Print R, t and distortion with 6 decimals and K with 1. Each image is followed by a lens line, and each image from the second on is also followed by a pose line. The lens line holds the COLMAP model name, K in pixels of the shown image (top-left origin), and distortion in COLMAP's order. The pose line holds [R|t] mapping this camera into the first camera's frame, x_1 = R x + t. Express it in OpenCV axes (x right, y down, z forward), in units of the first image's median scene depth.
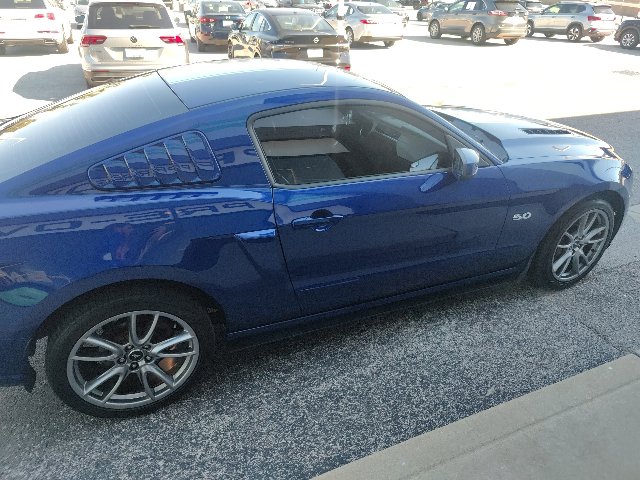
lens RADIAL K [[450.6, 0, 325.3], [0, 450.6, 238.5], [0, 0, 1]] dist [0.054540, -0.067296]
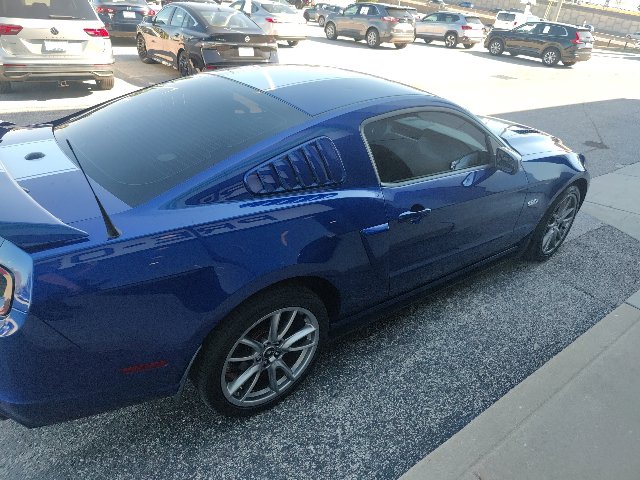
lens RADIAL K [[450.6, 0, 325.3], [0, 450.6, 238.5], [0, 0, 1]] dist [0.054540, -0.067296]
pose [[0.963538, -0.069894, 0.258280, -0.100734], [0.067827, 0.997554, 0.016916, -0.002463], [-0.258831, 0.001219, 0.965922, -0.007853]]
